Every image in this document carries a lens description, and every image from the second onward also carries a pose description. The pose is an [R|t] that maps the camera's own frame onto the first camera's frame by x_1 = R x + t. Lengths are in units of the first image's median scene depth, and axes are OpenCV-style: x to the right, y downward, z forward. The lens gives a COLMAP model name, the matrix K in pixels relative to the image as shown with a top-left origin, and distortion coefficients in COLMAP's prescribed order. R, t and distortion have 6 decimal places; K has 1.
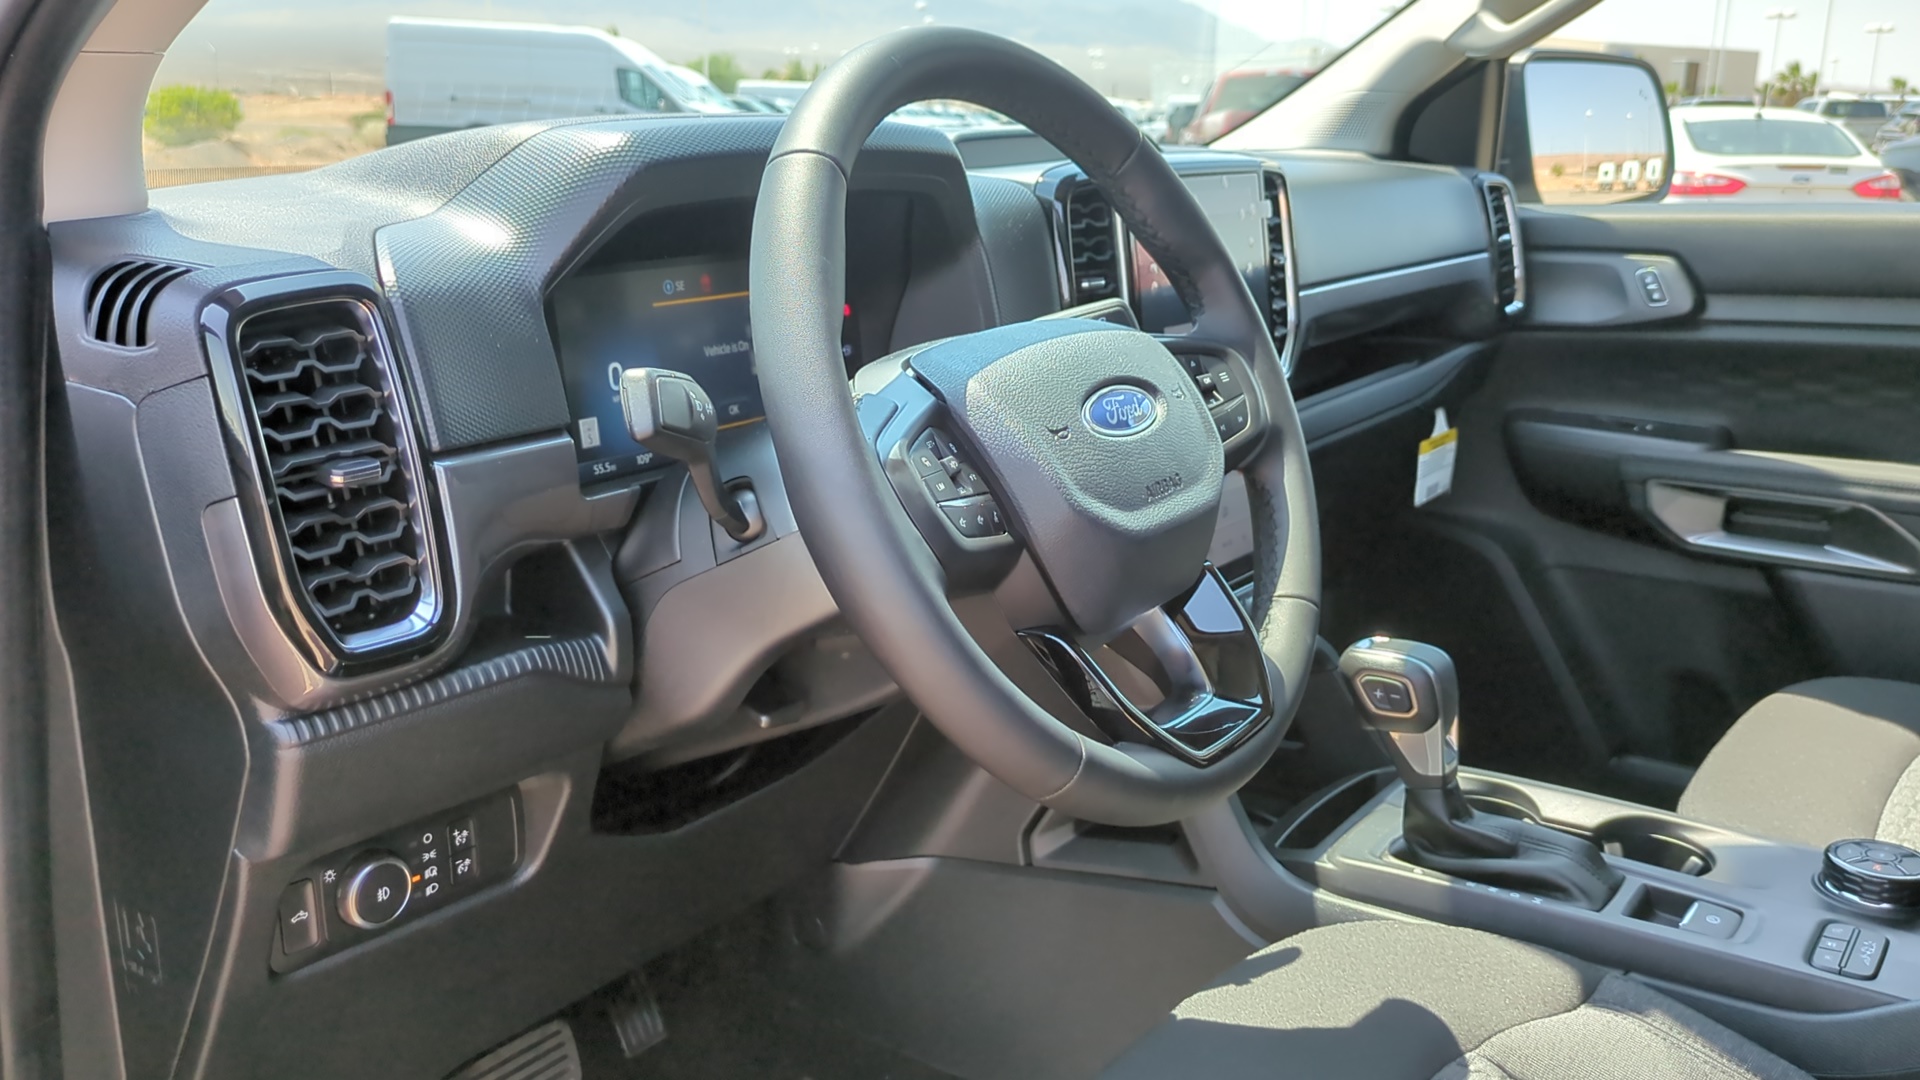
lens RADIAL K [[1643.5, 0, 977.9], [0, 1643.5, 537.1], [0, 0, 1]] dist [0.085989, -0.139627]
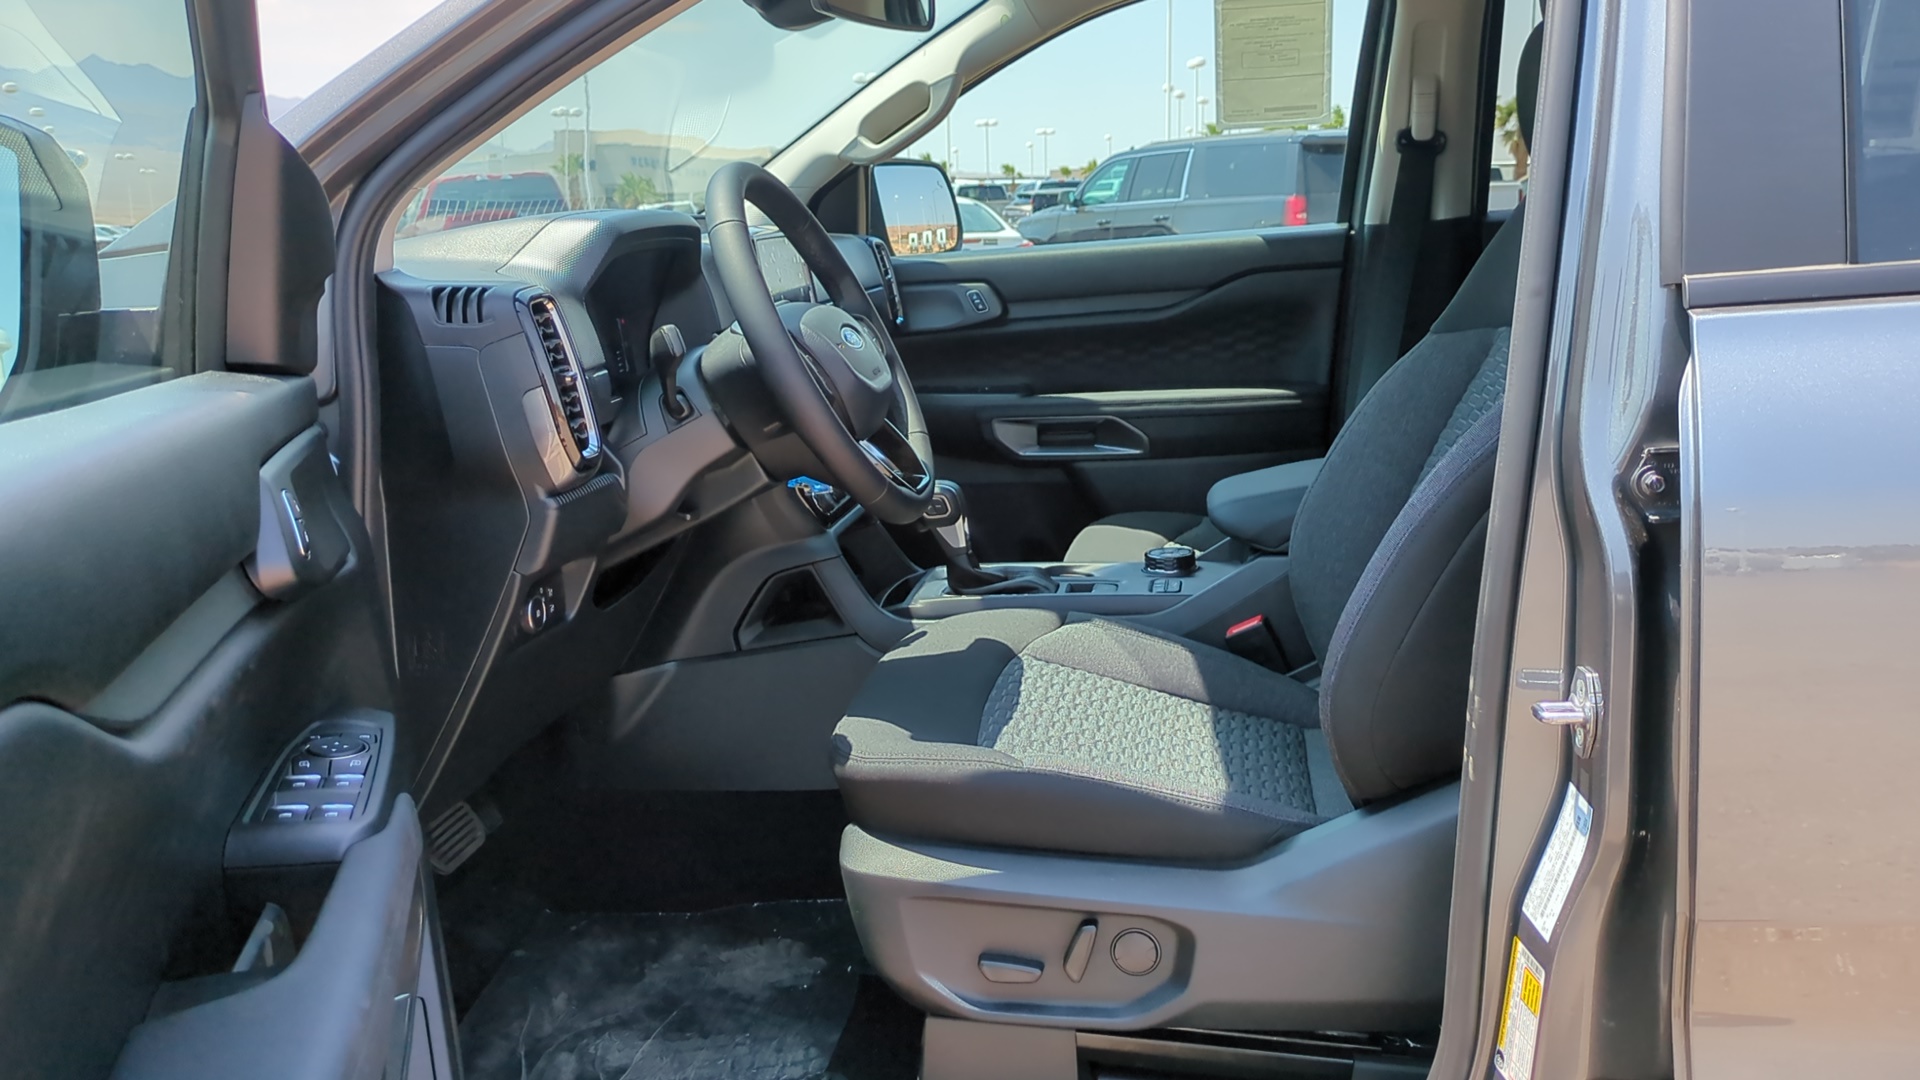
lens RADIAL K [[1643.5, 0, 977.9], [0, 1643.5, 537.1], [0, 0, 1]] dist [0.085989, -0.139627]
pose [[0.889103, -0.127953, 0.439459, -0.336416], [0.152134, 0.988156, -0.020081, 0.111428], [-0.431685, 0.084711, 0.898038, -0.434581]]
